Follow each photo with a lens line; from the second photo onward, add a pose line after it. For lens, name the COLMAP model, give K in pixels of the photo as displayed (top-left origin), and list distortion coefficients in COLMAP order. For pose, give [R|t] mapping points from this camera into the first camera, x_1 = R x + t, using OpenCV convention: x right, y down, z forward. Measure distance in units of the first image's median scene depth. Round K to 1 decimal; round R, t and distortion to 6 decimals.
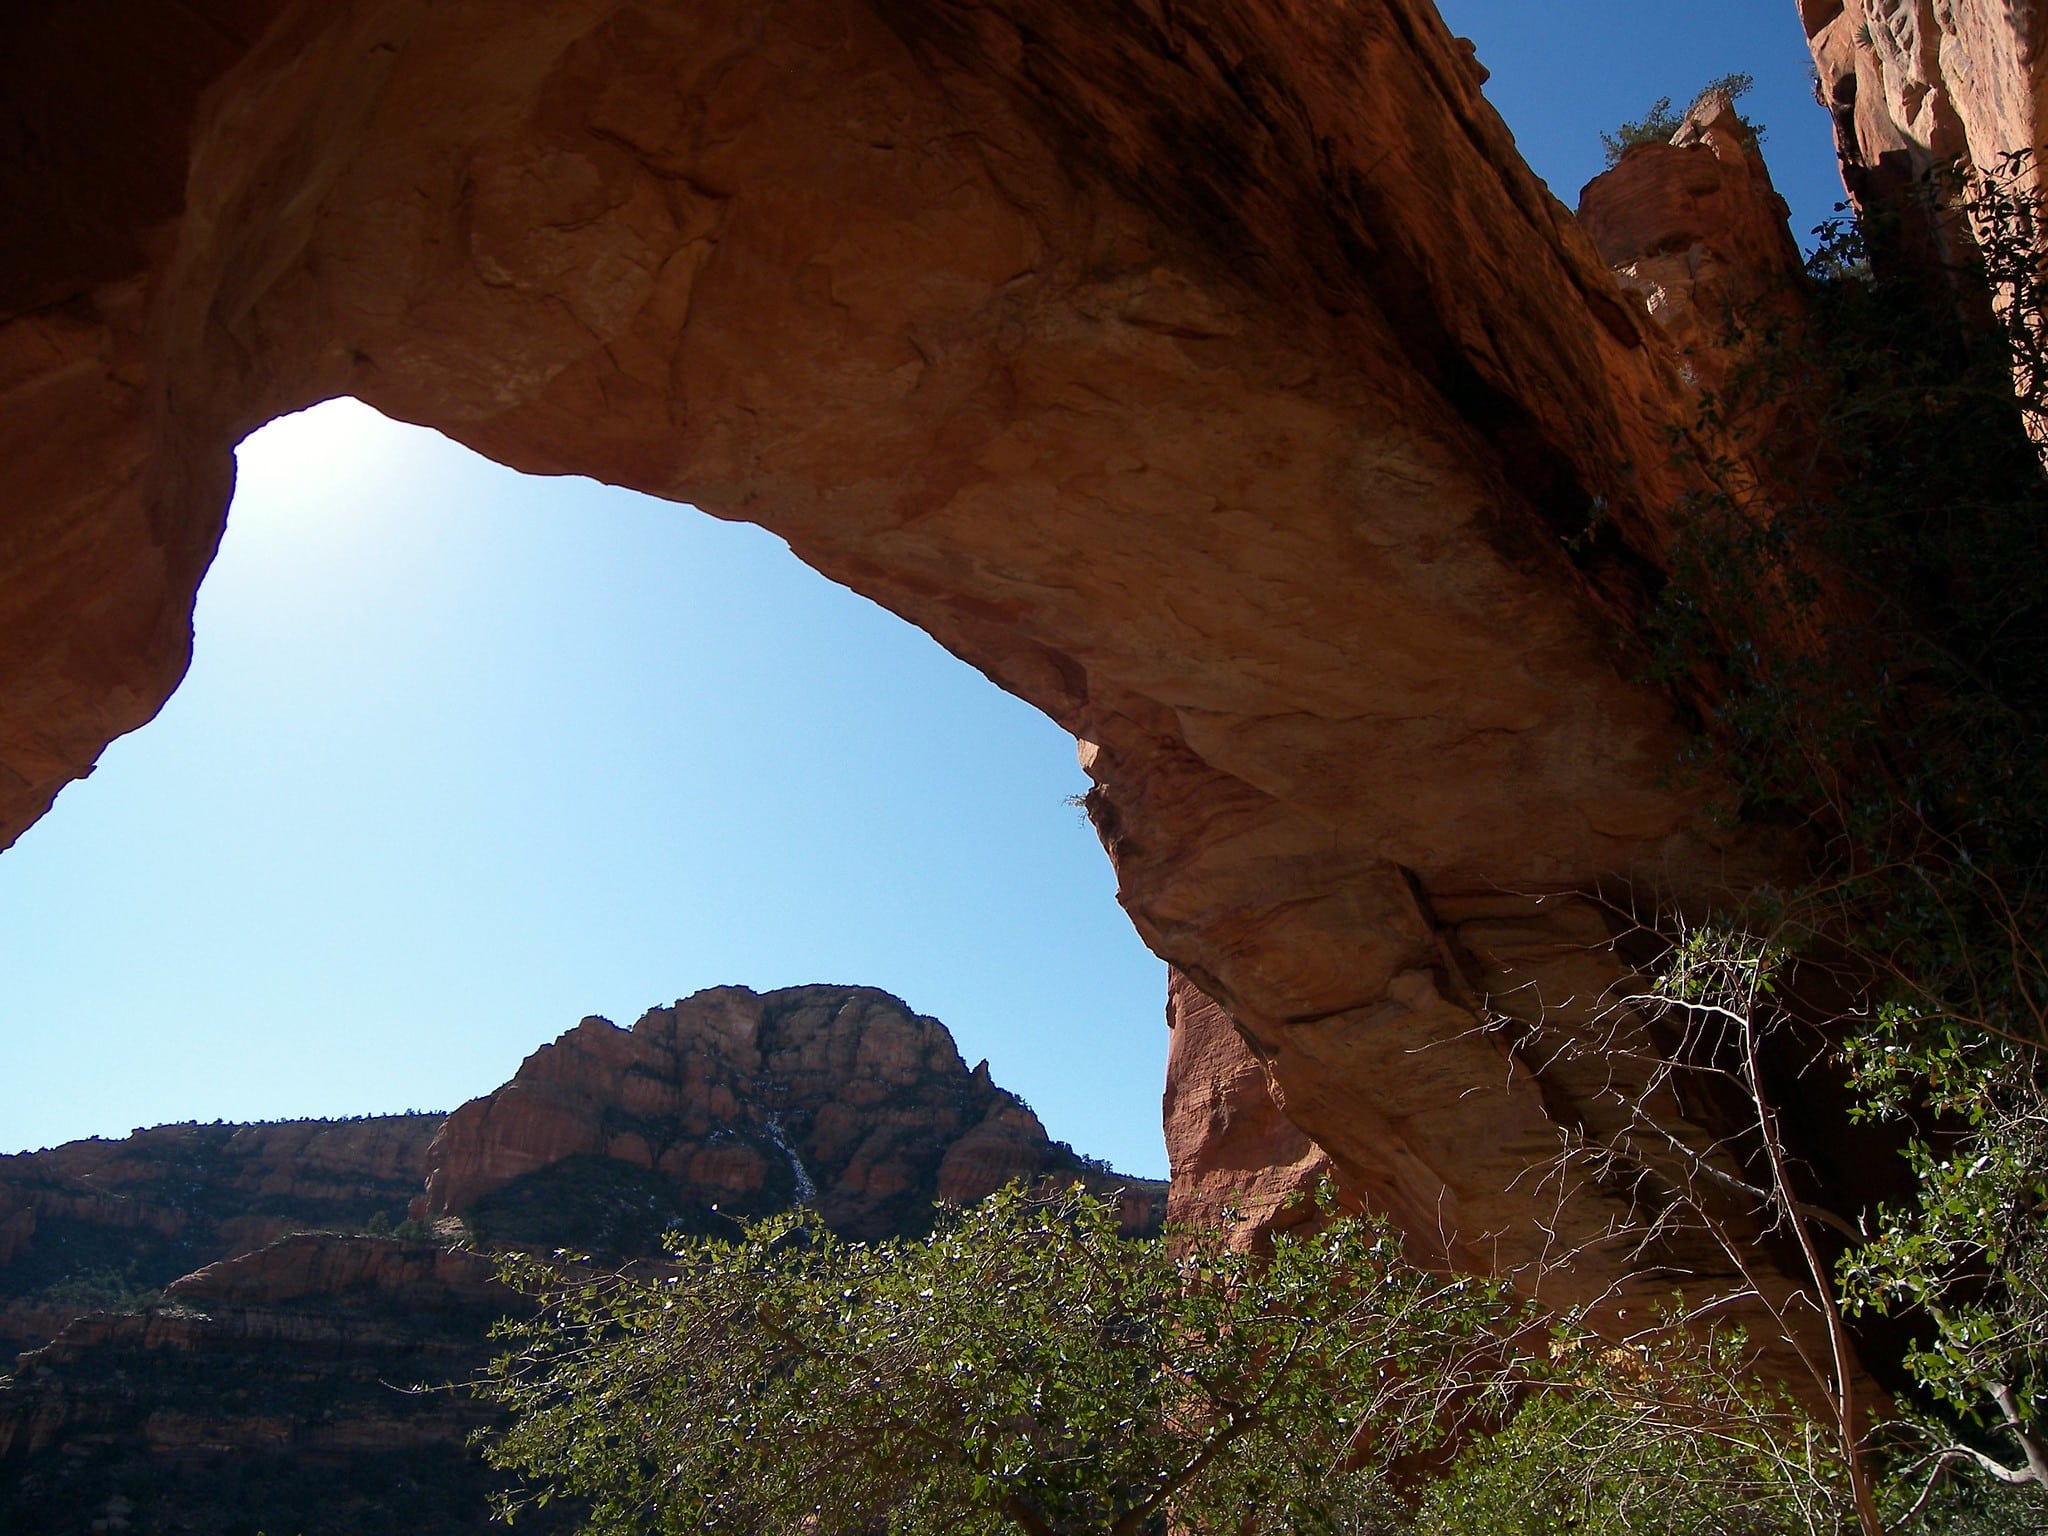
lens RADIAL K [[1466.9, 0, 1024.0], [0, 1466.9, 768.0], [0, 0, 1]] dist [-0.128924, 0.101610]
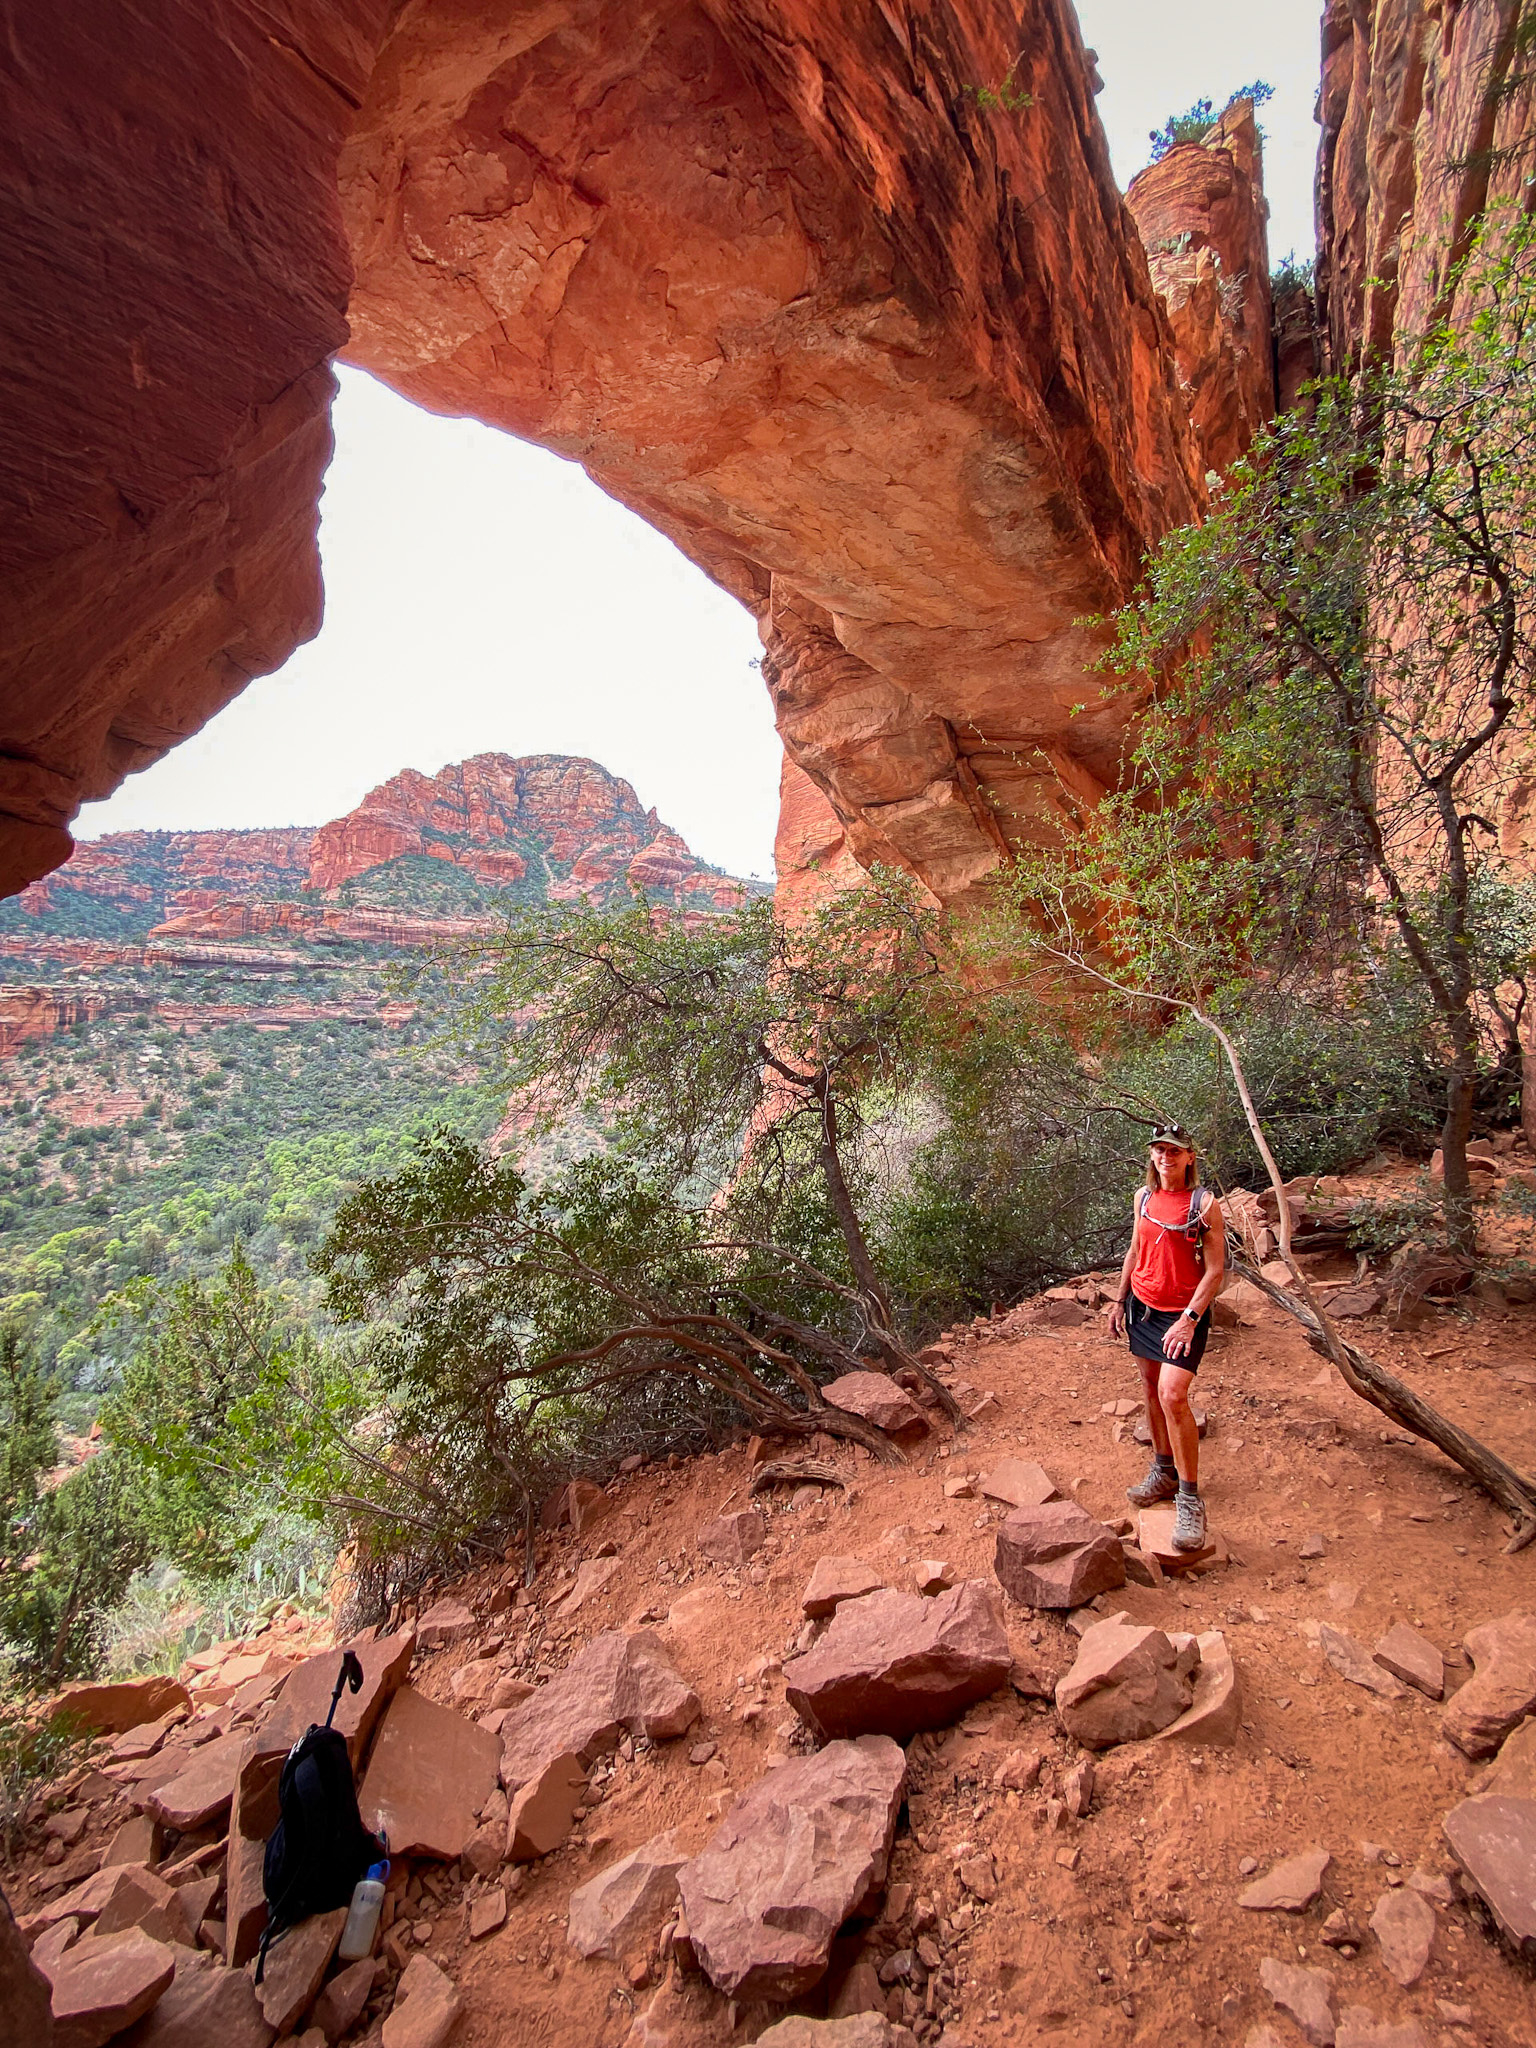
lens RADIAL K [[846.2, 0, 768.0], [0, 846.2, 1024.0], [0, 0, 1]] dist [0.013942, -0.015383]
pose [[0.992422, 0.012414, 0.122249, -0.107762], [-0.064382, 0.899924, 0.431269, -0.043103], [-0.104661, -0.435871, 0.893903, -0.054267]]
